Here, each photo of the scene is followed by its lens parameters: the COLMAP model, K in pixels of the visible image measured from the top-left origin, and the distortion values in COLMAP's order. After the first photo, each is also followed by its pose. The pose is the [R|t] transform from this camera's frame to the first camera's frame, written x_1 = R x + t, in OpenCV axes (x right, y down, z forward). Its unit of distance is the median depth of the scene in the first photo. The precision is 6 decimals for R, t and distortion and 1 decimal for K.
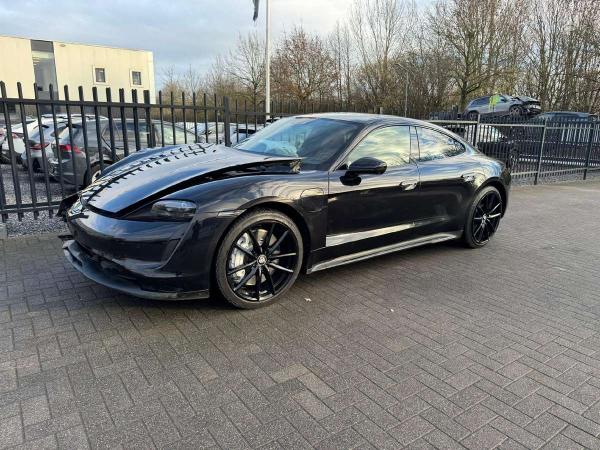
lens RADIAL K [[422.8, 0, 300.7], [0, 422.8, 225.1], [0, 0, 1]] dist [0.021641, -0.025266]
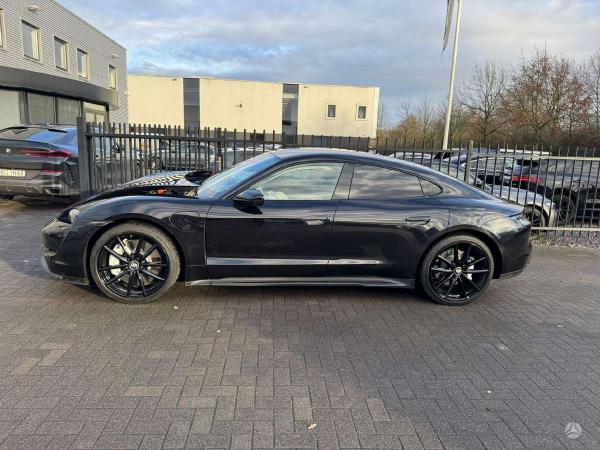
lens RADIAL K [[422.8, 0, 301.5], [0, 422.8, 225.6], [0, 0, 1]] dist [0.021641, -0.025266]
pose [[0.856101, 0.106406, -0.505737, 0.653103], [-0.140109, 0.989713, -0.028941, -0.042899], [0.497455, 0.095634, 0.862202, 0.118143]]
